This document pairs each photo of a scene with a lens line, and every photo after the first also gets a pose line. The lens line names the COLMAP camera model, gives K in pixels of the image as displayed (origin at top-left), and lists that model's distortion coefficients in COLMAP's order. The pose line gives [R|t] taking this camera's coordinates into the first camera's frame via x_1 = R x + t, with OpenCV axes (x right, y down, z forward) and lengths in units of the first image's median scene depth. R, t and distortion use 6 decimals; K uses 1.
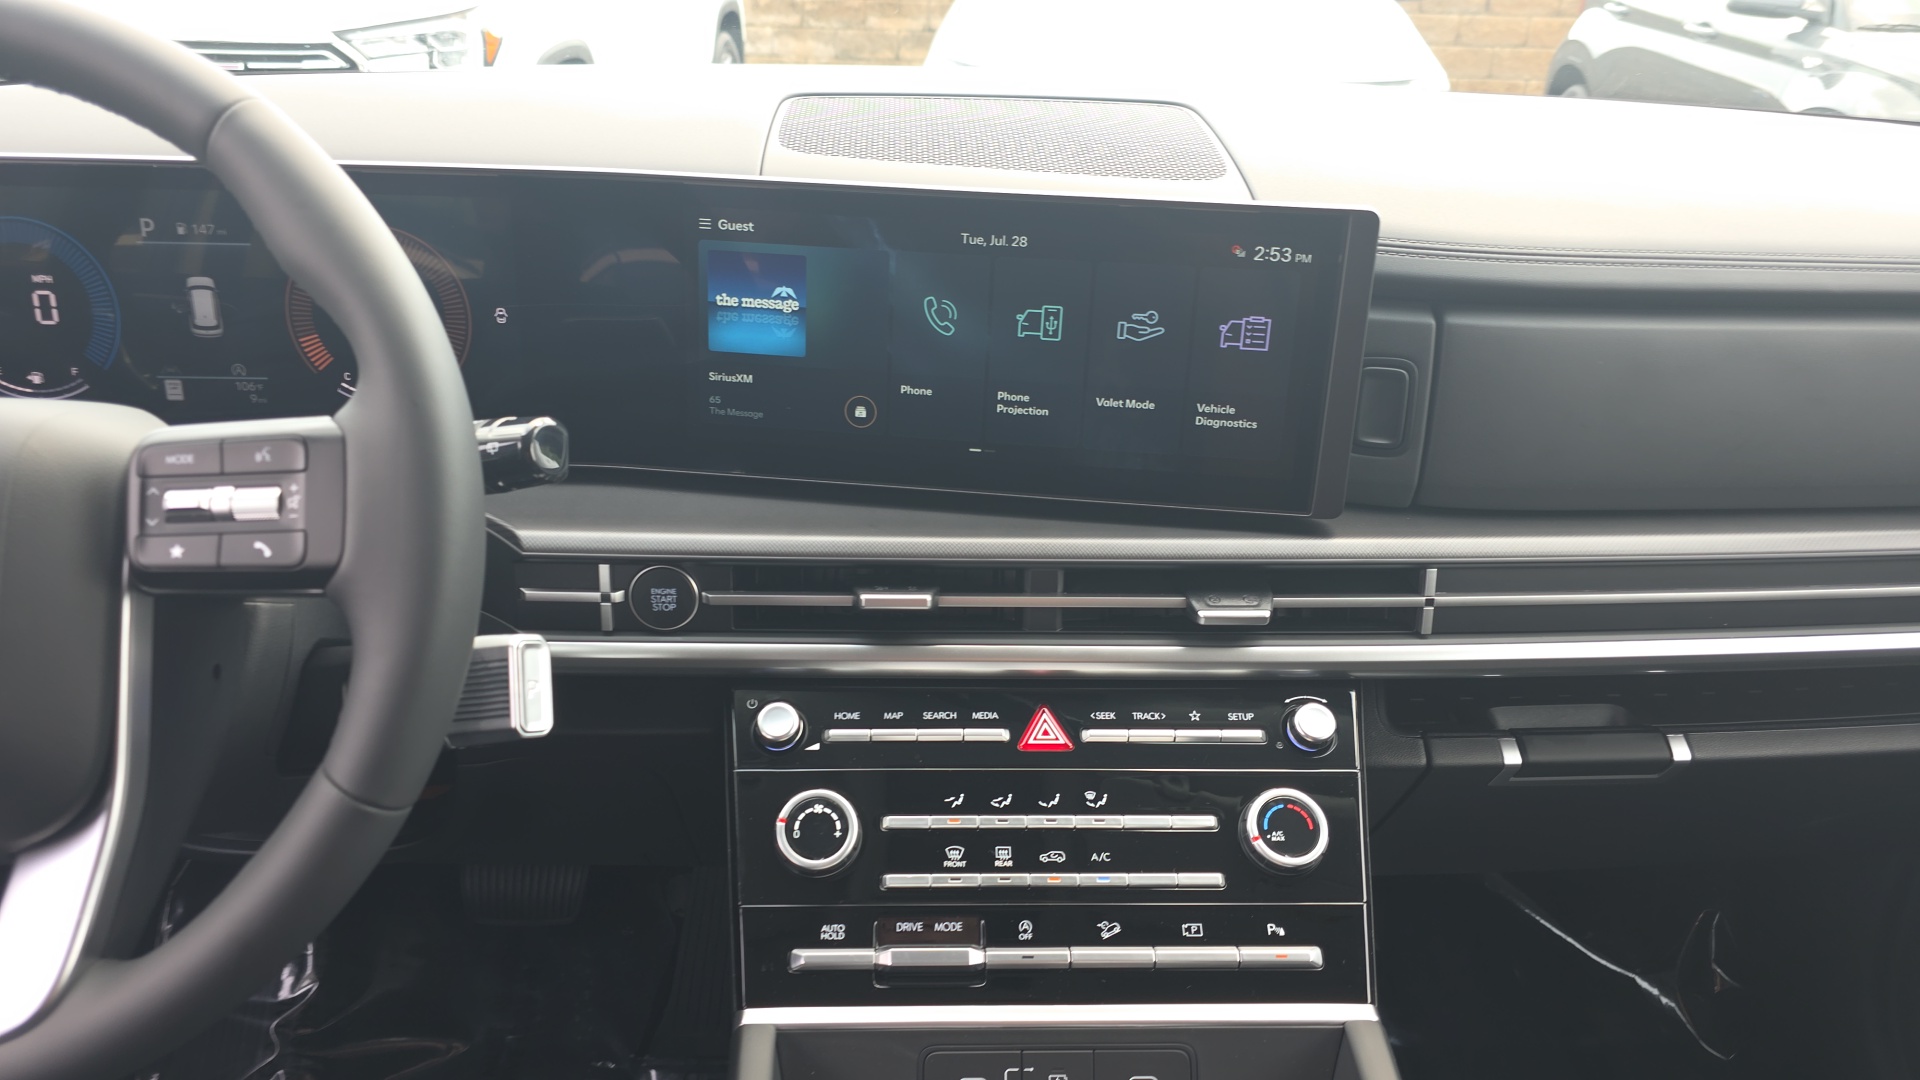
lens RADIAL K [[1227.8, 0, 932.0], [0, 1227.8, 559.1], [0, 0, 1]] dist [0.071363, -0.081514]
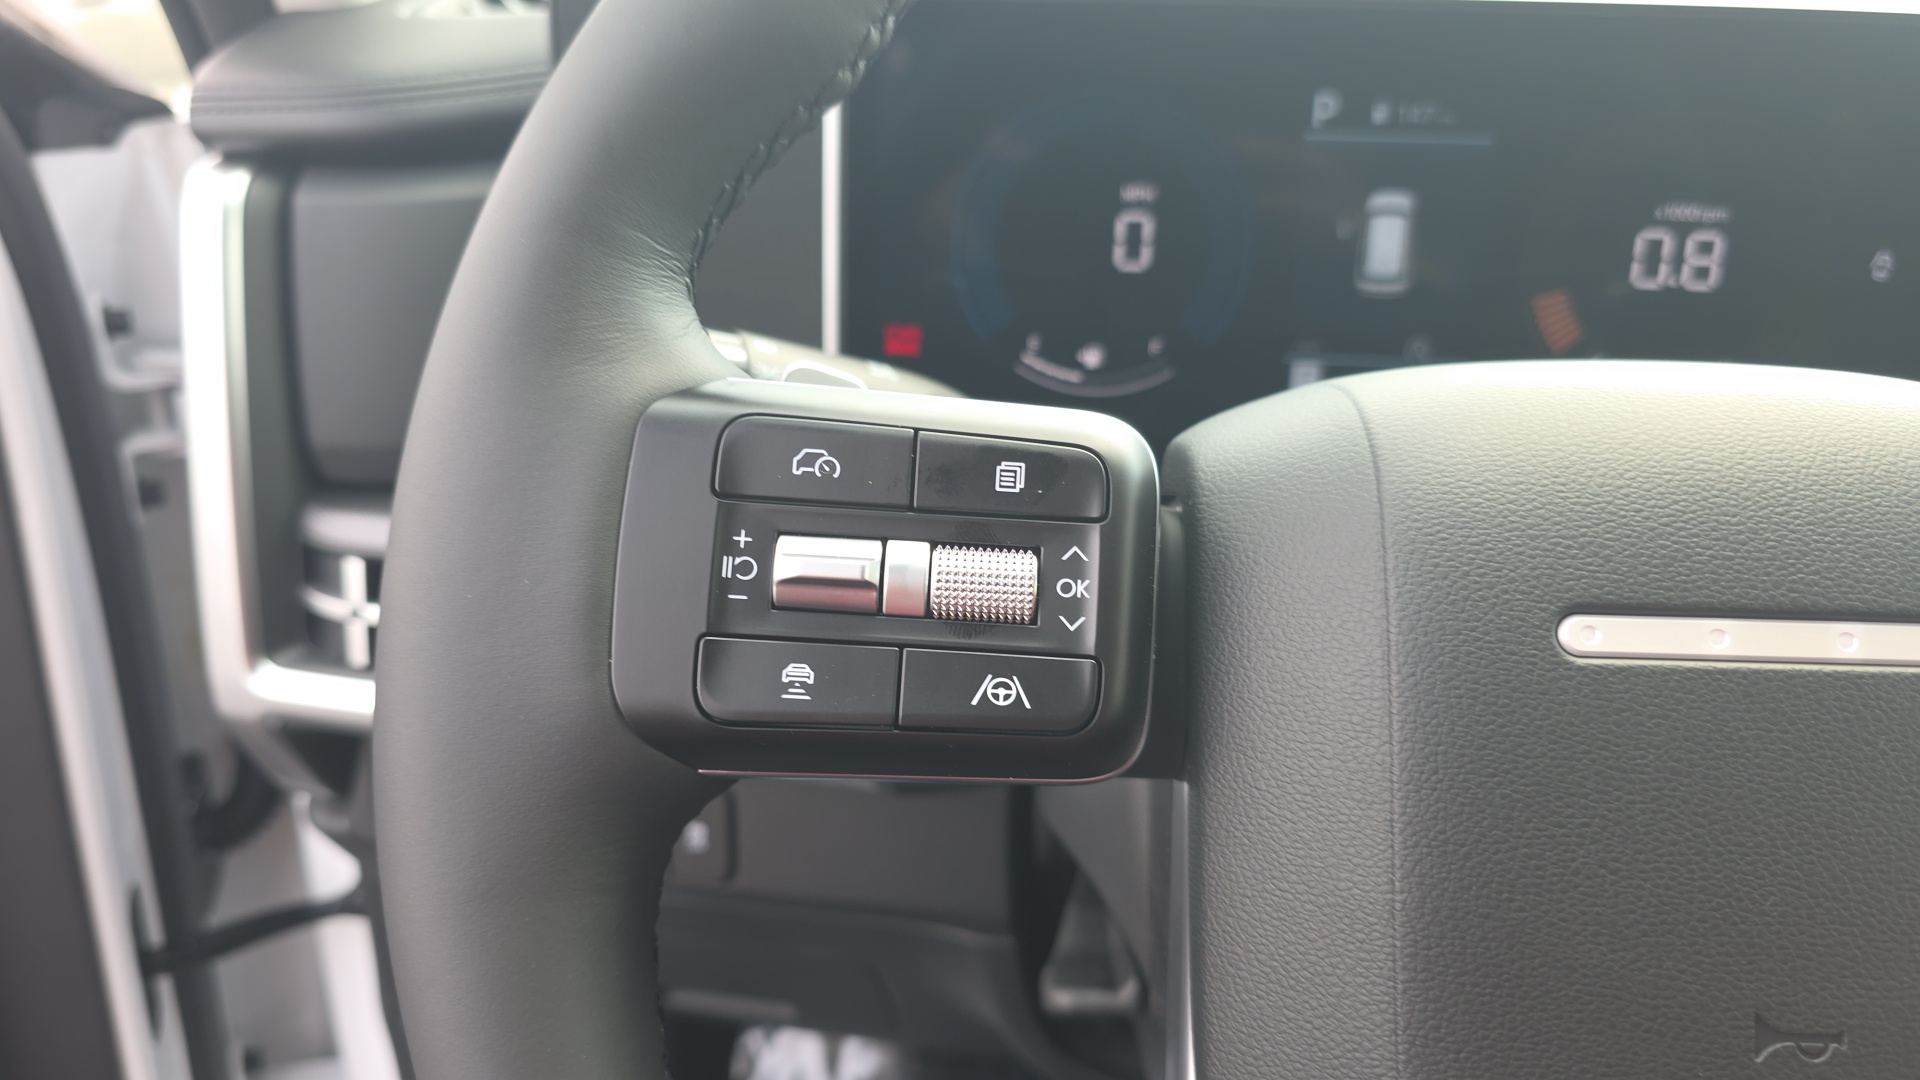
lens RADIAL K [[1266.8, 0, 879.8], [0, 1266.8, 548.8], [0, 0, 1]] dist [-0.020143, -0.001101]
pose [[0.994260, 0.032430, -0.101960, -0.771679], [-0.036750, 0.998492, -0.040783, -0.022690], [0.100484, 0.044296, 0.993952, 0.384267]]
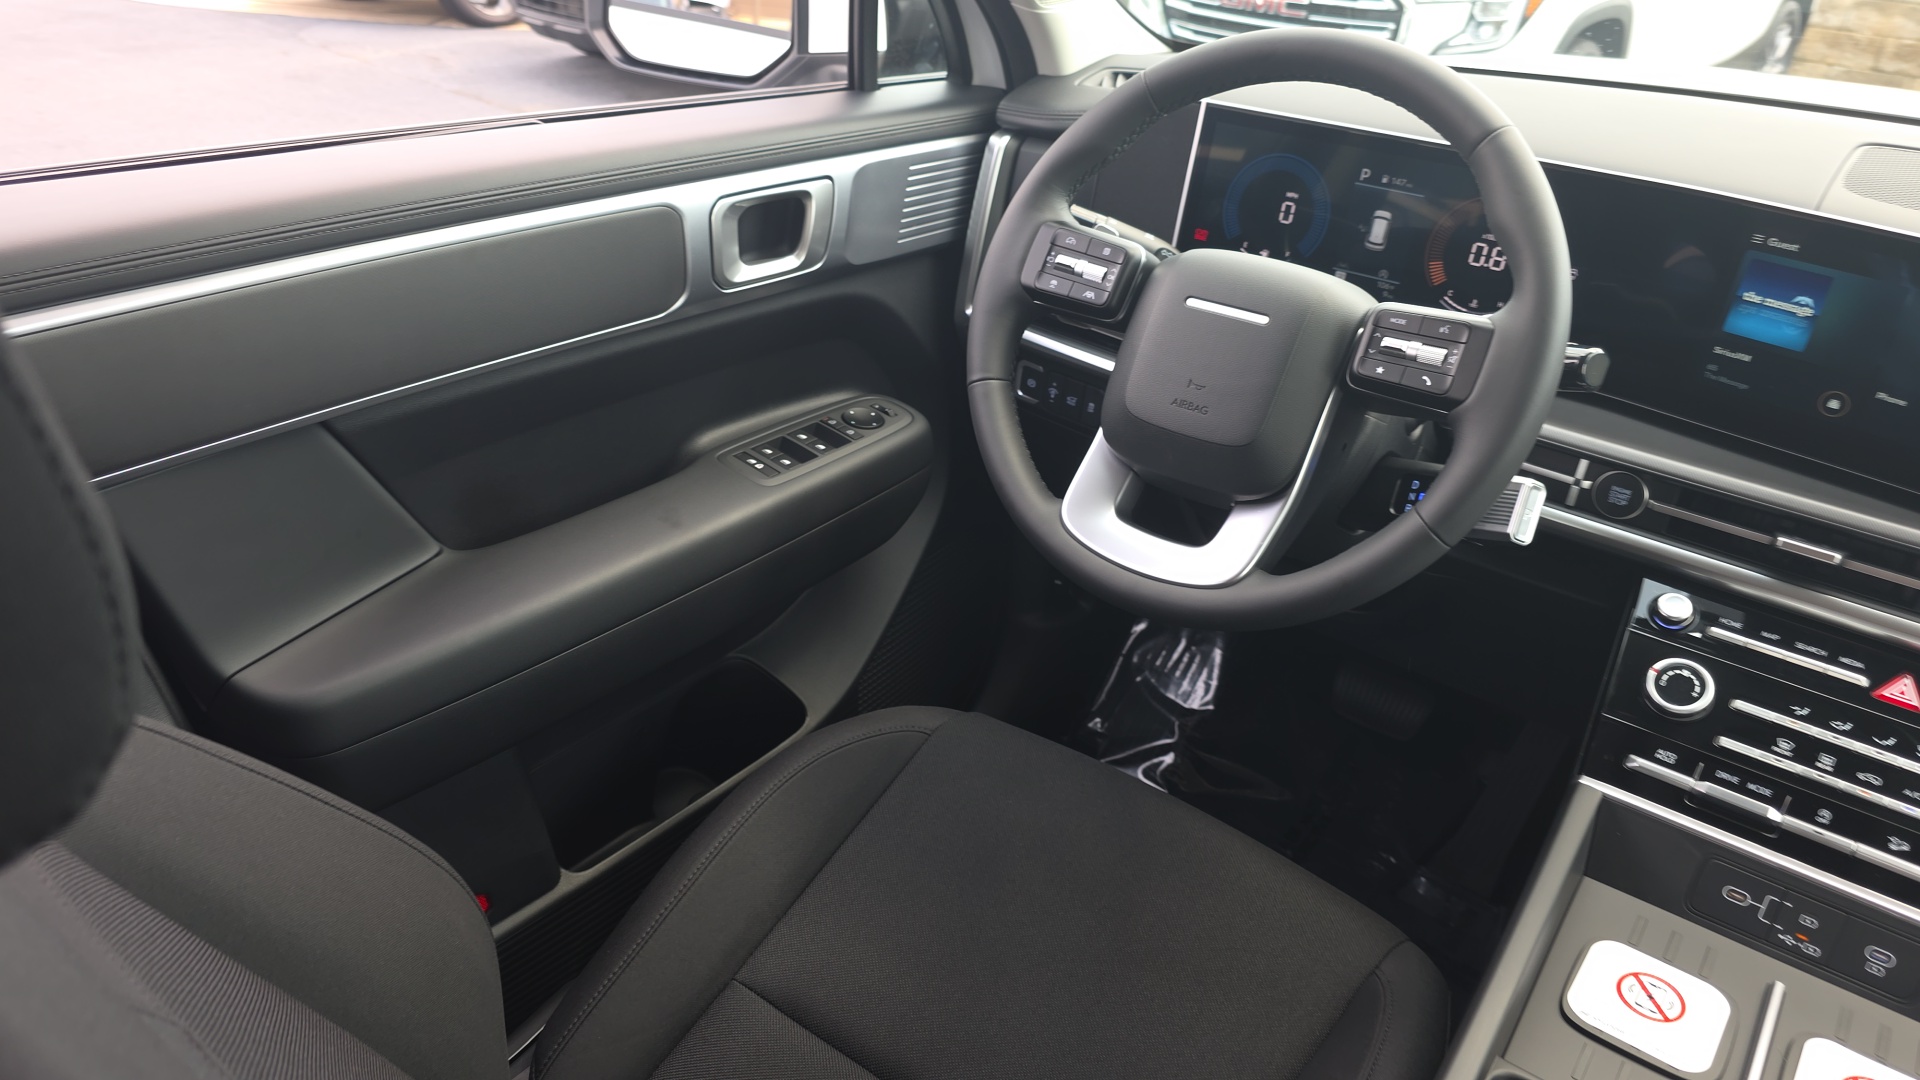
lens RADIAL K [[1303.1, 0, 956.2], [0, 1303.1, 560.2], [0, 0, 1]] dist [0.037782, -0.041638]
pose [[0.778850, 0.326742, -0.535380, 0.015617], [-0.307323, 0.942907, 0.128374, 0.140709], [0.546759, 0.064550, 0.834798, -0.638695]]
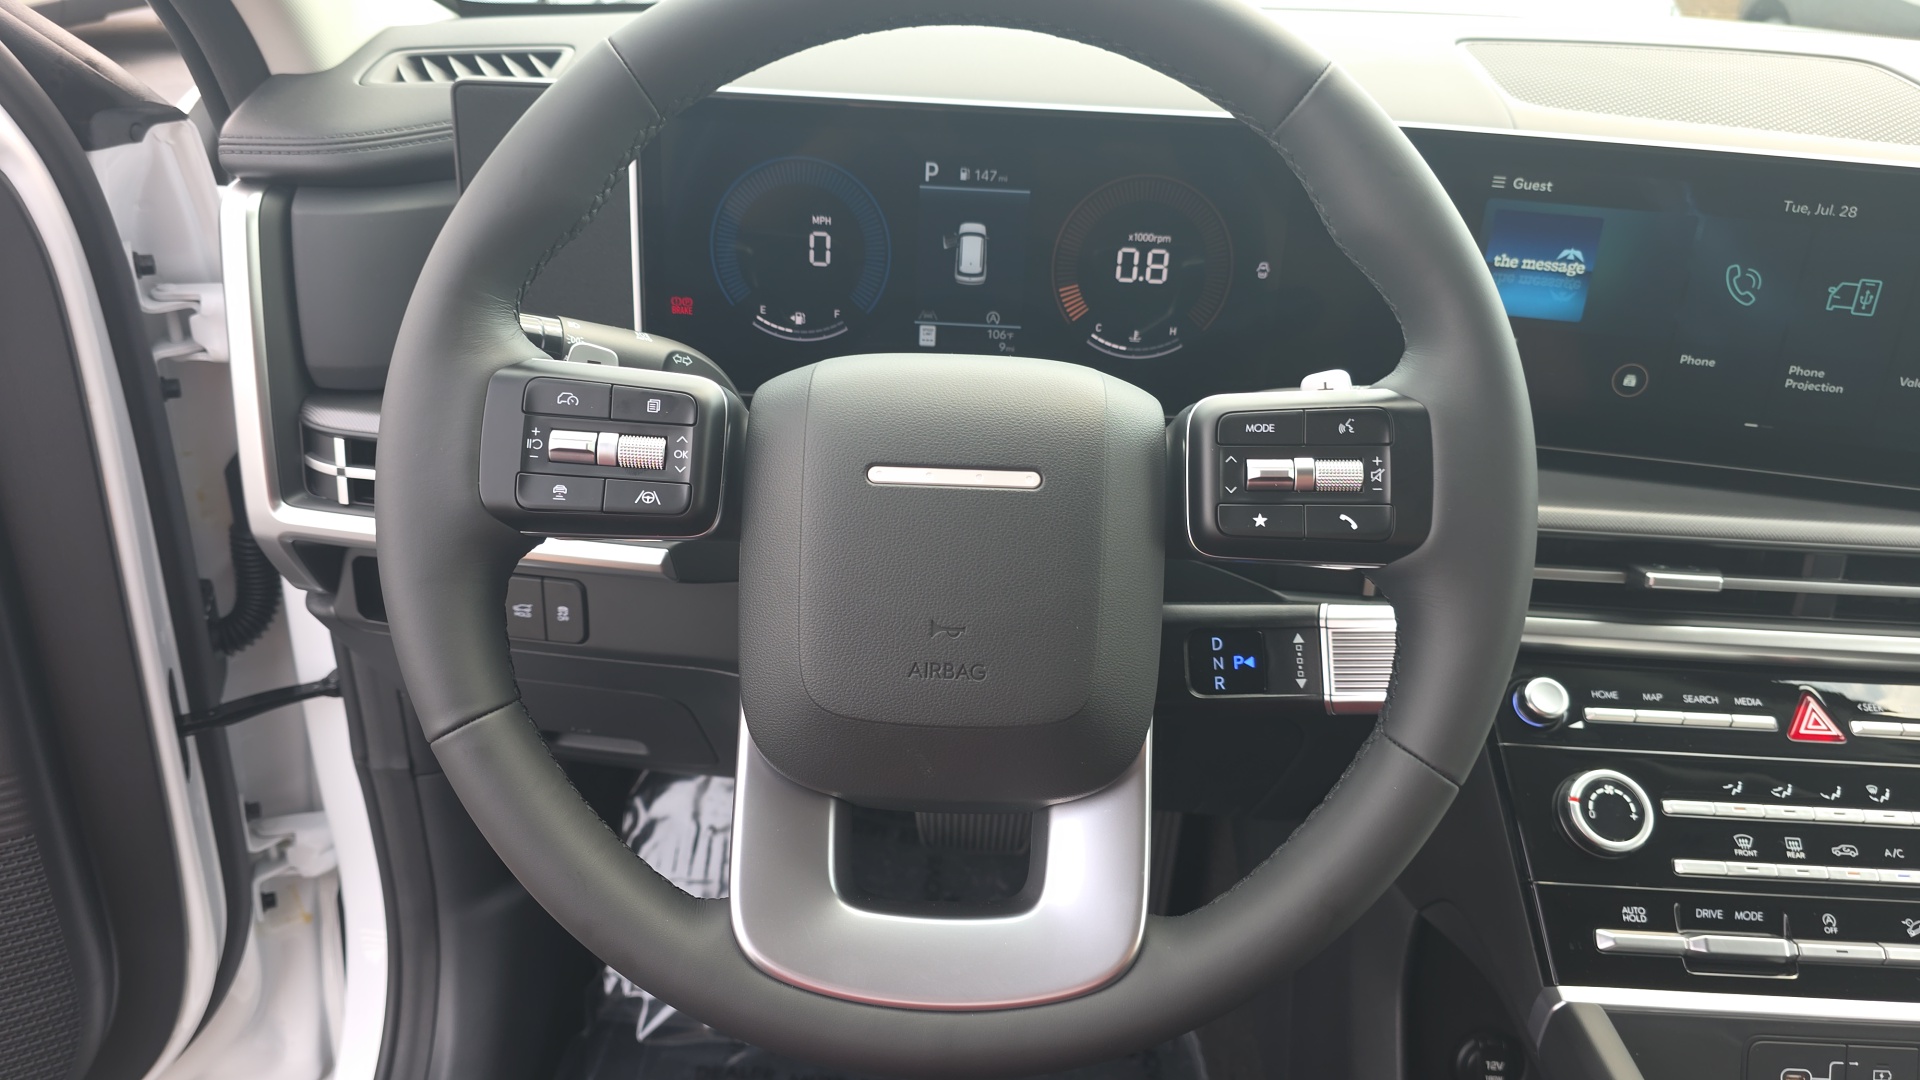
lens RADIAL K [[1300.3, 0, 919.4], [0, 1300.3, 543.5], [0, 0, 1]] dist [0.041736, -0.043285]
pose [[0.998185, 0.044222, -0.040868, -0.581860], [-0.042444, 0.998156, 0.043392, -0.014218], [0.042712, -0.041578, 0.998222, -0.054674]]
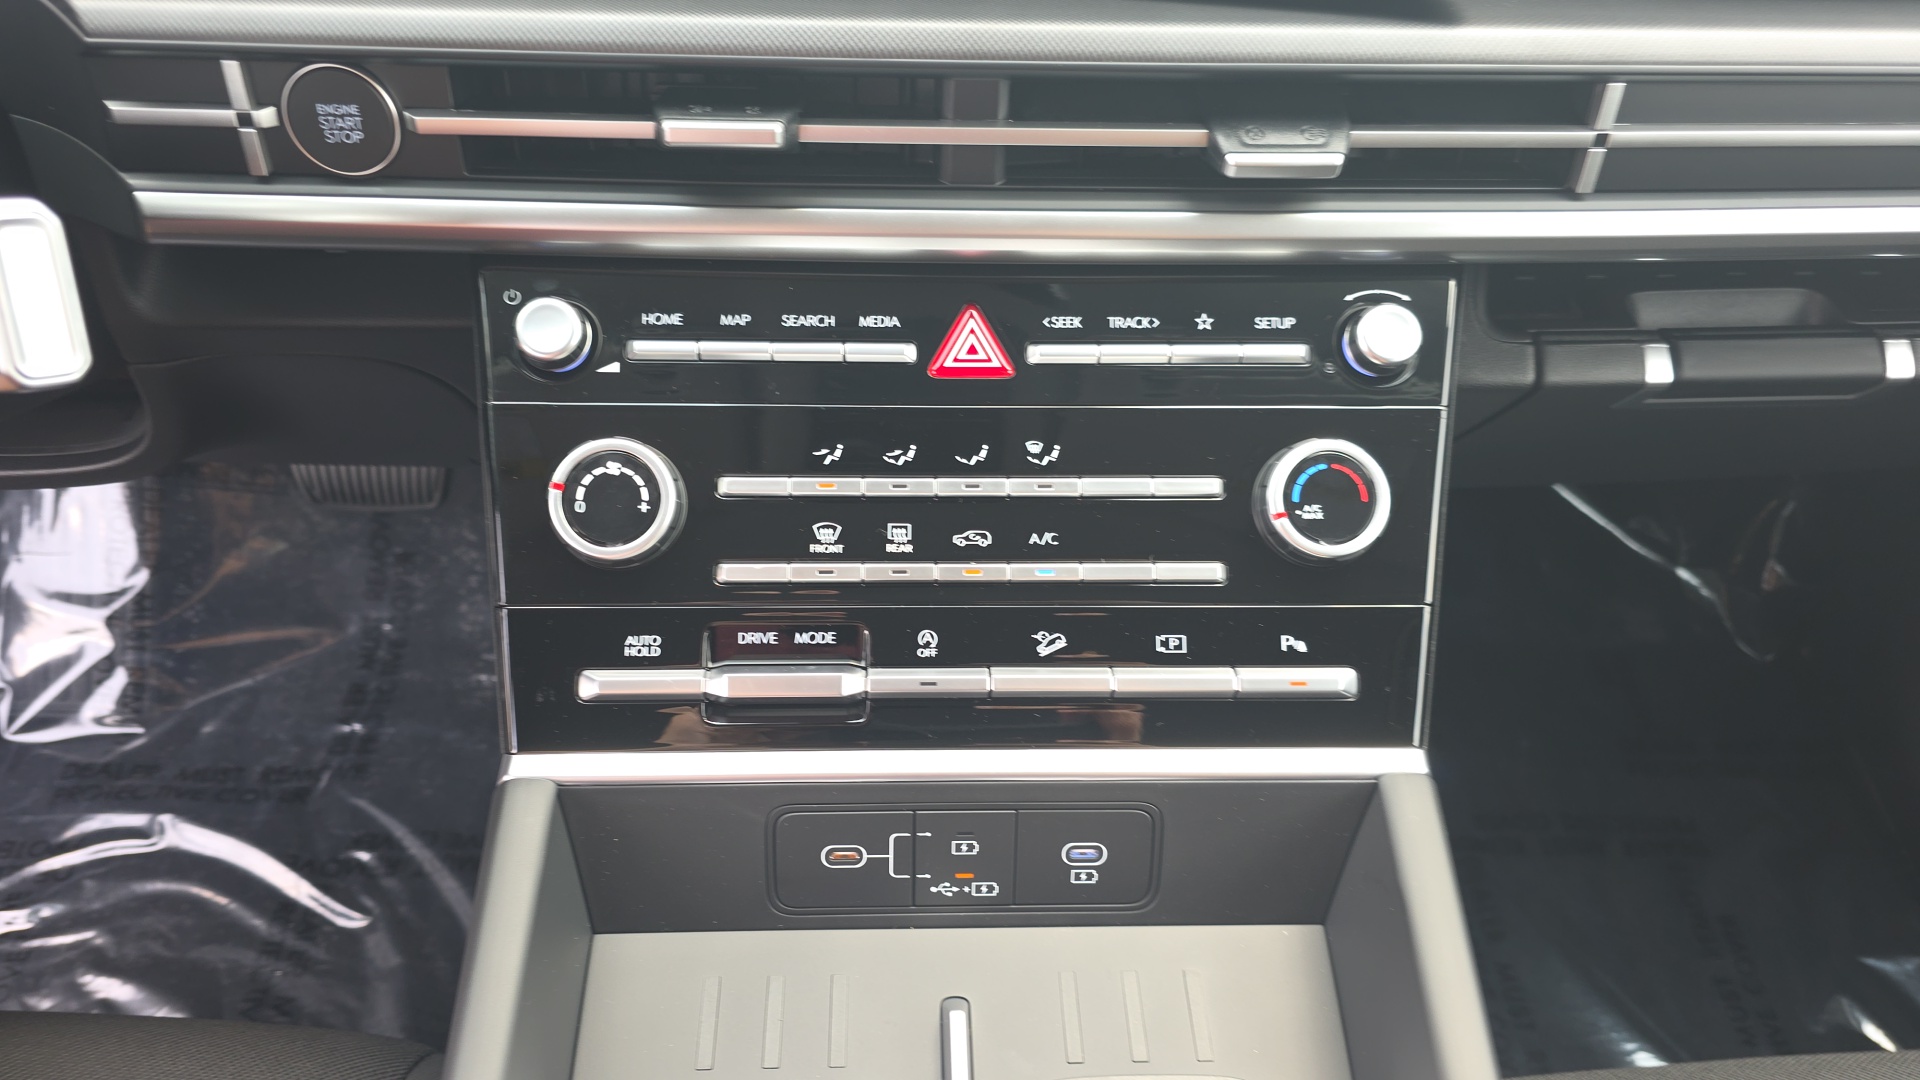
lens RADIAL K [[1300.3, 0, 919.4], [0, 1300.3, 543.5], [0, 0, 1]] dist [0.041736, -0.043285]
pose [[0.999937, 0.010669, 0.003390, 0.064498], [-0.011177, 0.934409, 0.356025, -0.006741], [0.000630, -0.356041, 0.934470, 0.329496]]
